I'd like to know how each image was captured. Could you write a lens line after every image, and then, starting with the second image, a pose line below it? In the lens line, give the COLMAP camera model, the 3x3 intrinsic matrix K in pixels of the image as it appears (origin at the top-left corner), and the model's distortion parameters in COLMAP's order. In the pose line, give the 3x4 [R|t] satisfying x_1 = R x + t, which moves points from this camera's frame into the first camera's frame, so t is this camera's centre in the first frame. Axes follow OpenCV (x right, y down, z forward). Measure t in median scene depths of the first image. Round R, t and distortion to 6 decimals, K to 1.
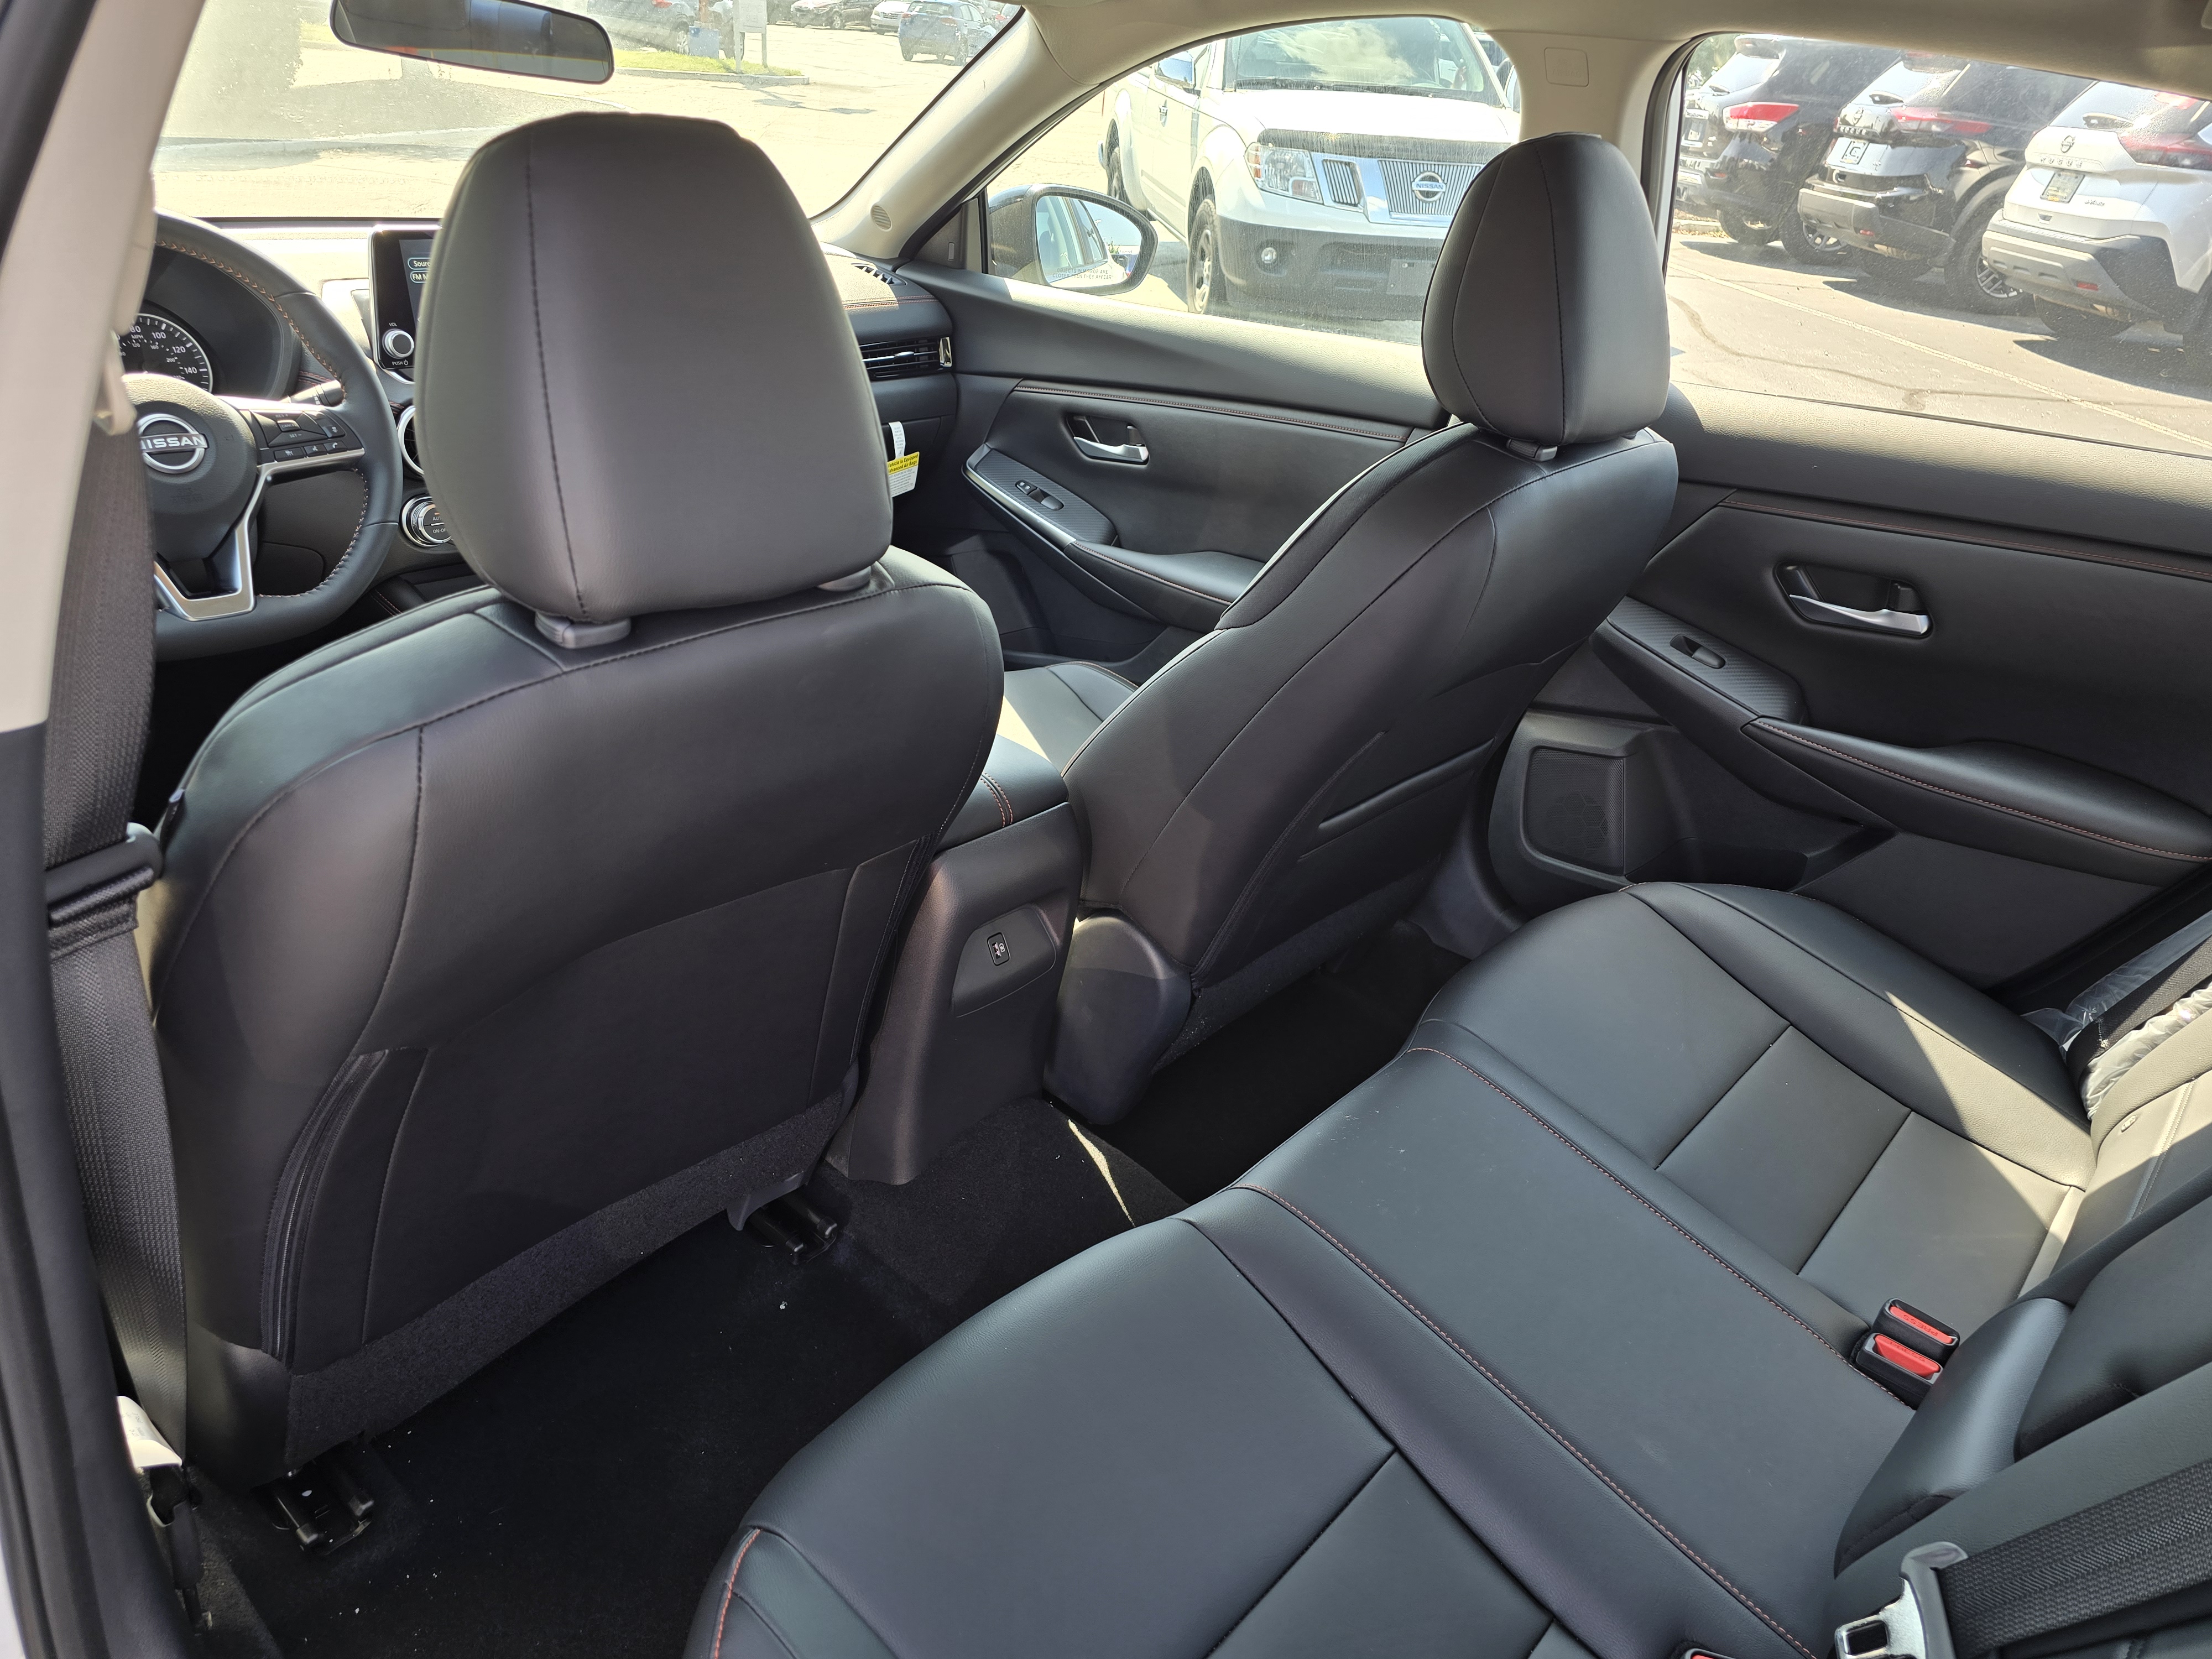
lens RADIAL K [[1497.5, 0, 1108.8], [0, 1497.5, 843.1], [0, 0, 1]] dist [0.046891, -0.047858]
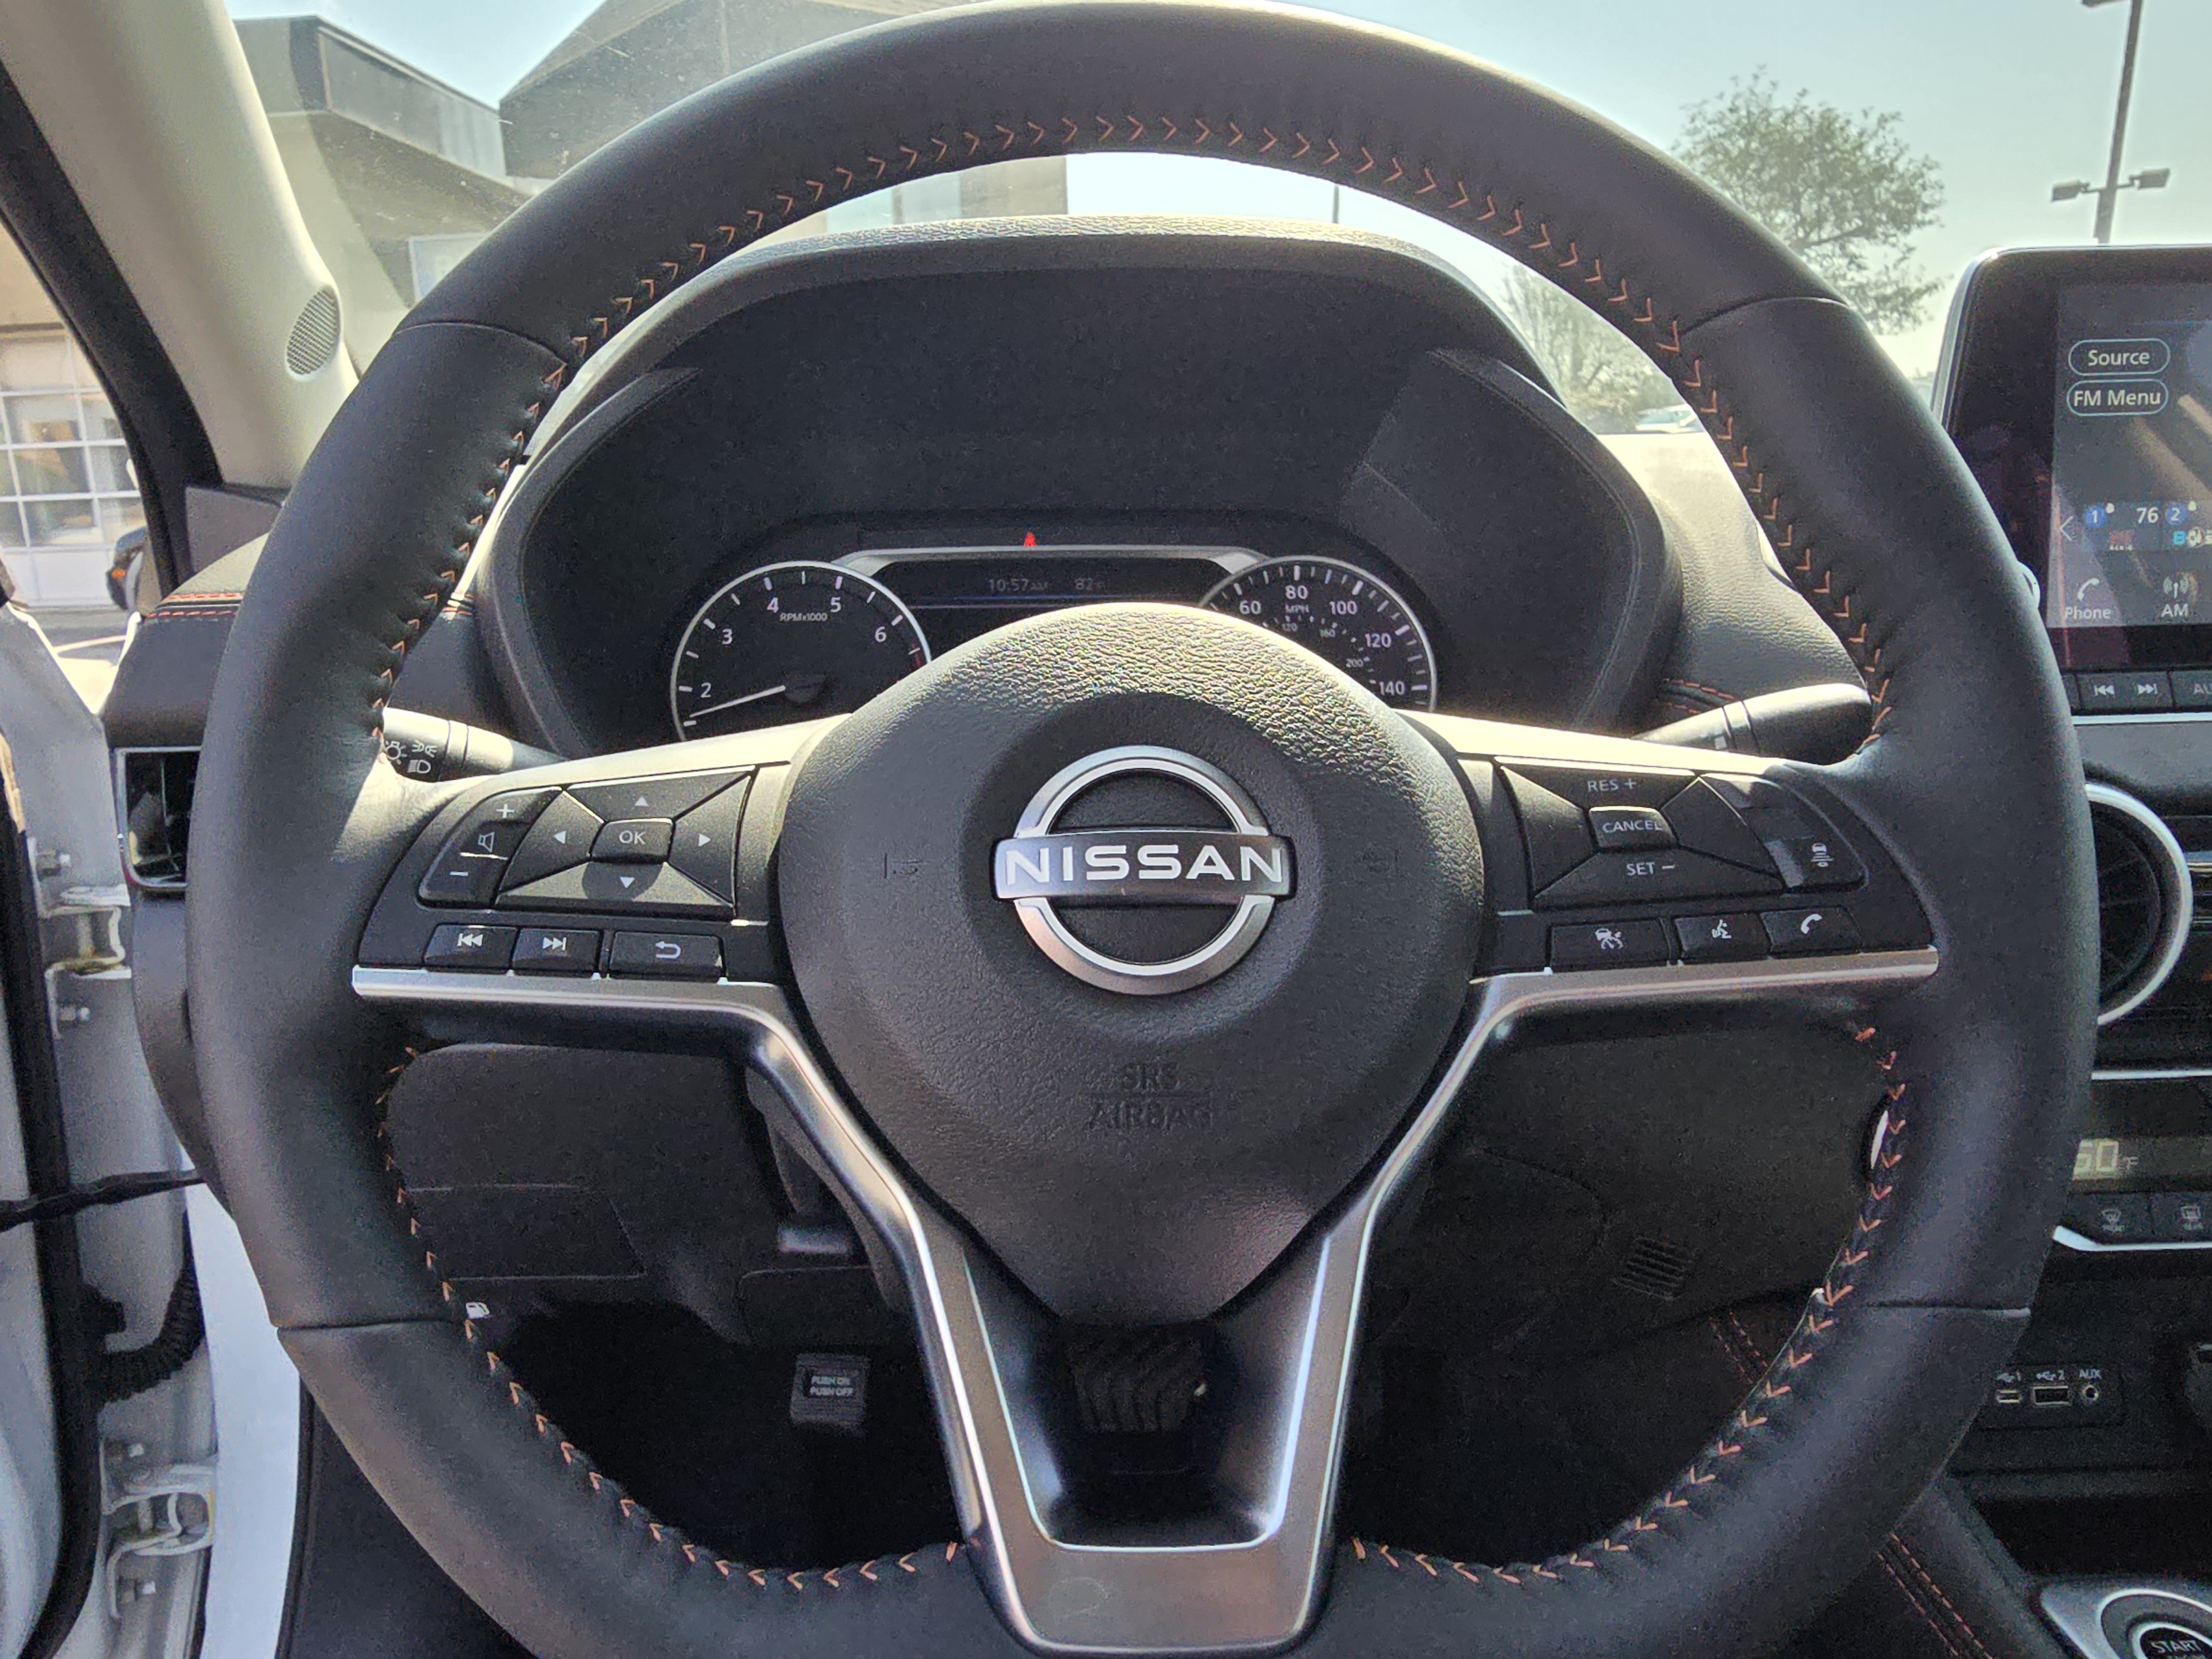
lens RADIAL K [[1512.6, 0, 984.7], [0, 1512.6, 855.4], [0, 0, 1]] dist [-0.003931, 0.000767]
pose [[0.669263, 0.074546, -0.739276, -0.376600], [-0.261010, 0.955133, -0.139979, -0.183824], [0.695672, 0.286642, 0.658693, 0.671976]]
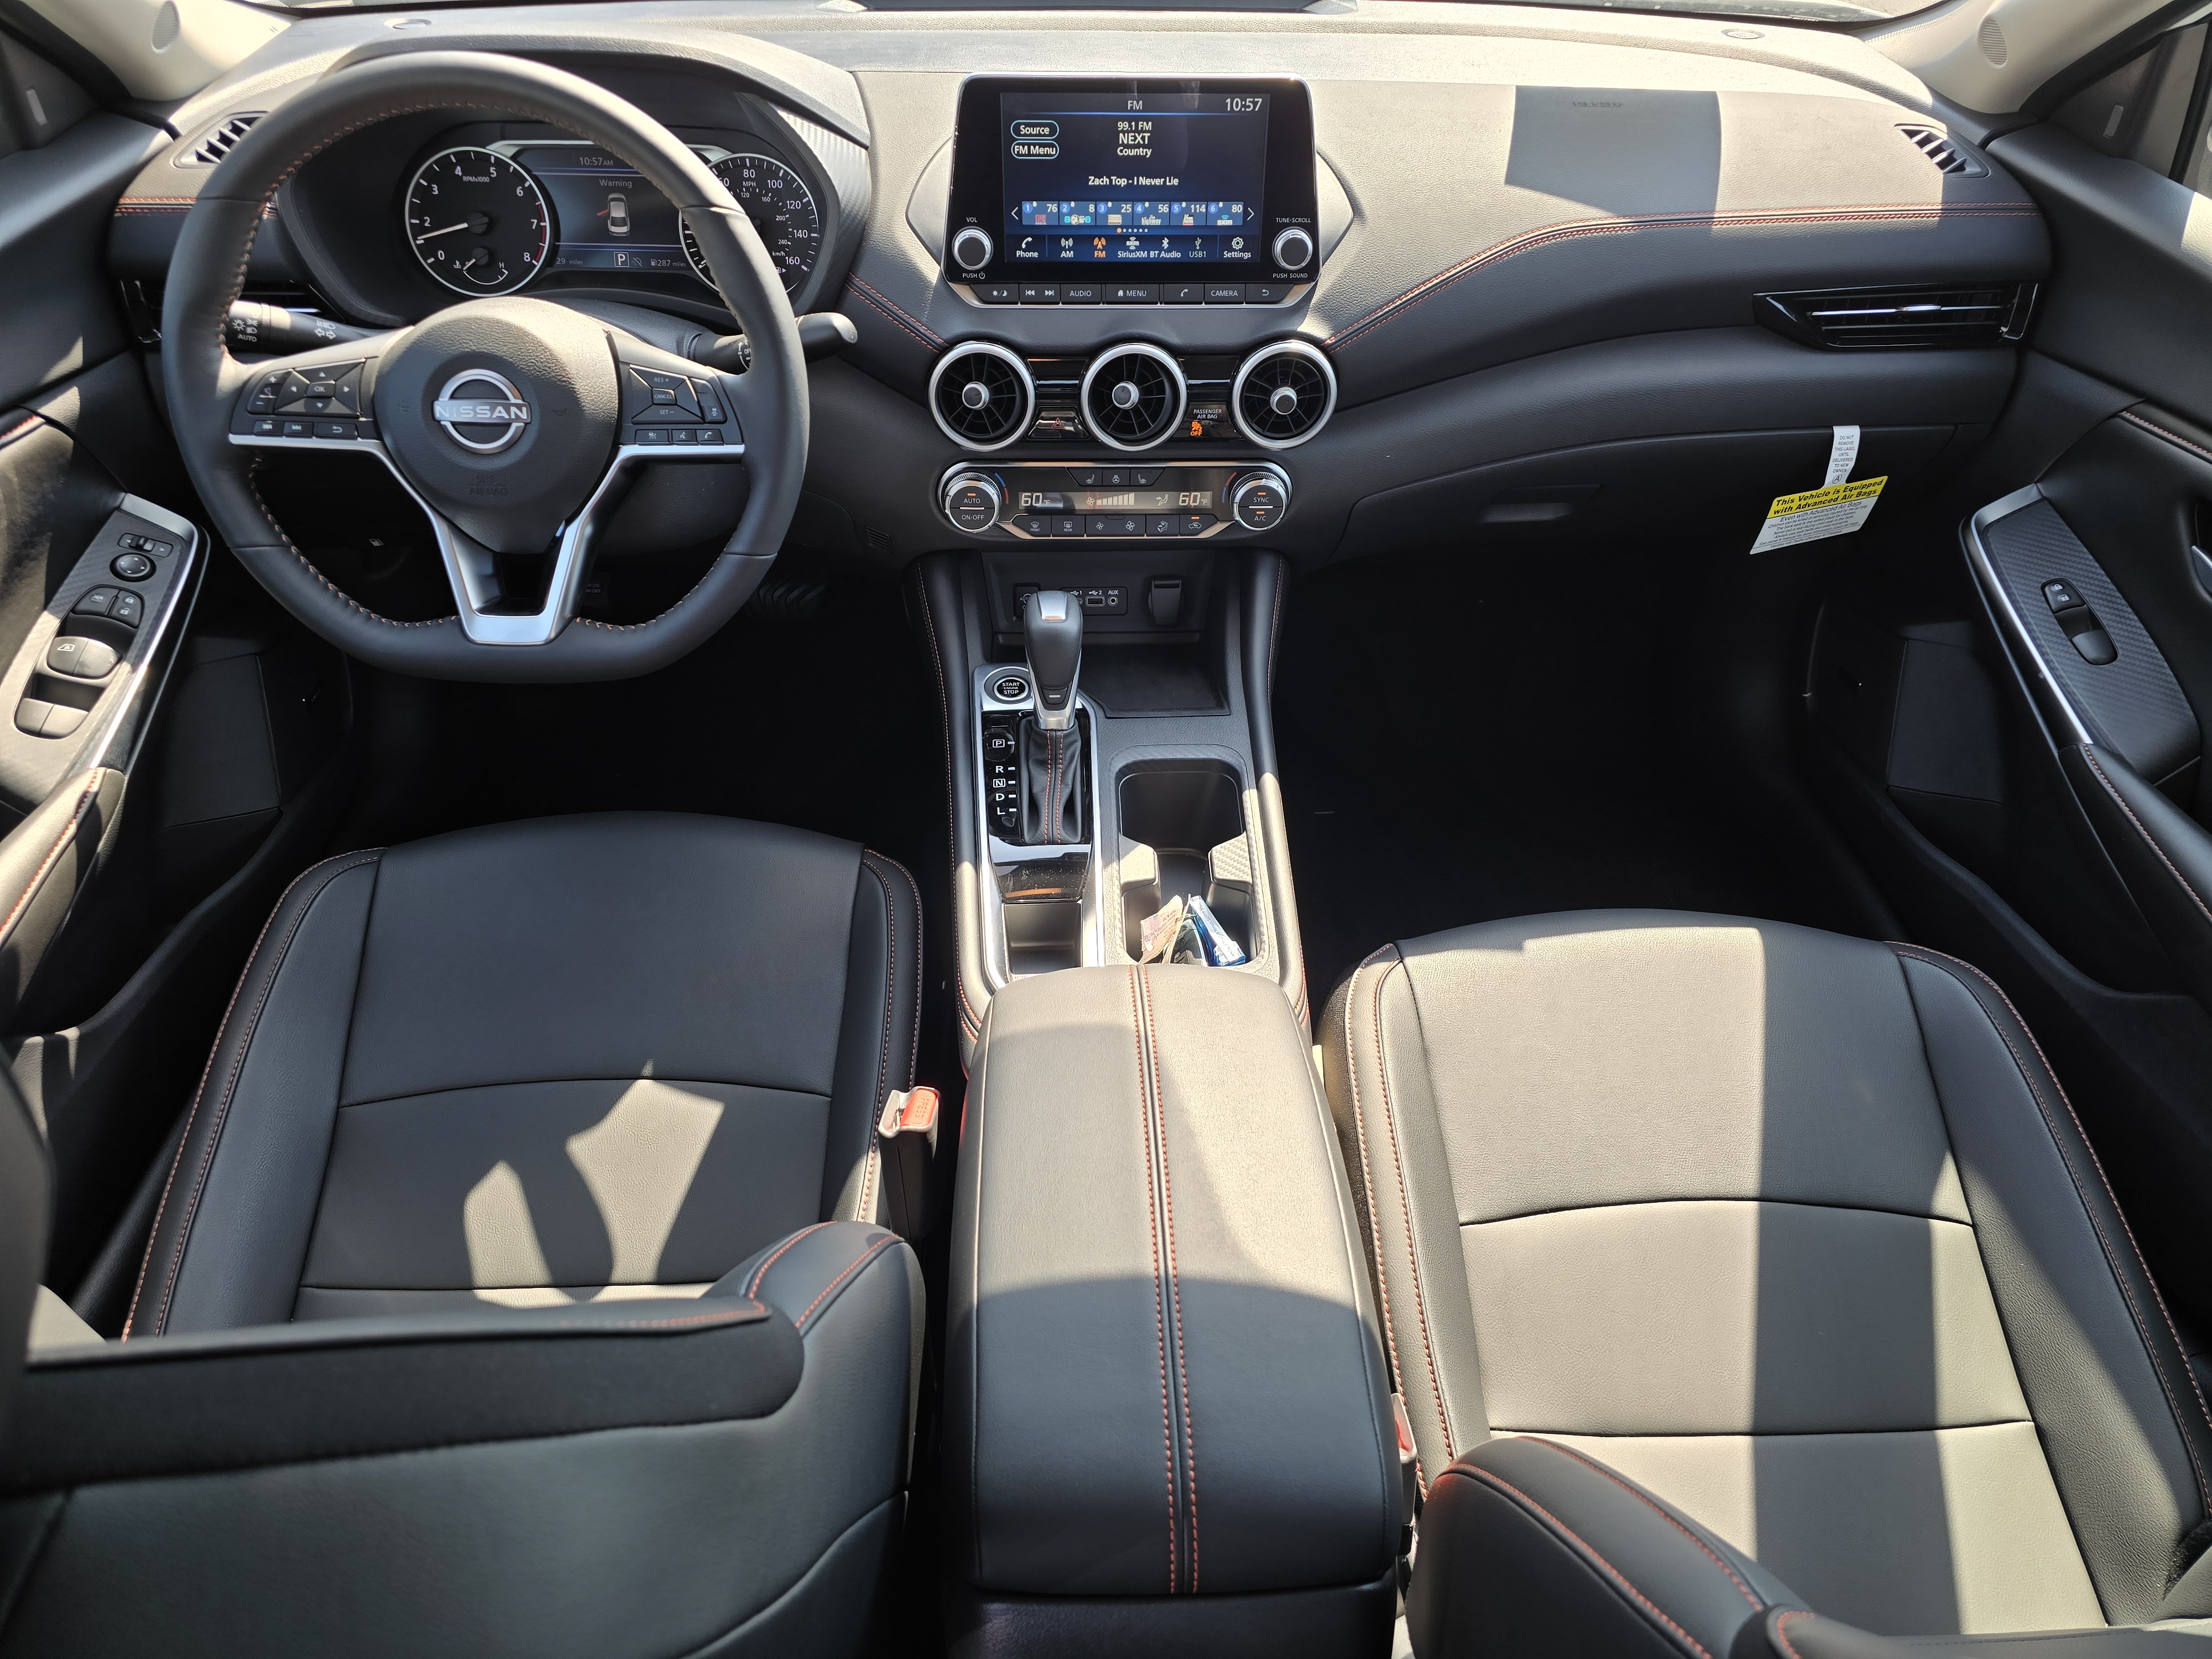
lens RADIAL K [[1497.5, 0, 1114.6], [0, 1497.5, 808.7], [0, 0, 1]] dist [0.046891, -0.047858]
pose [[0.689229, 0.404762, -0.600943, 0.092186], [-0.289081, 0.914154, 0.284173, -0.312966], [0.664376, -0.022139, 0.747070, 0.527822]]
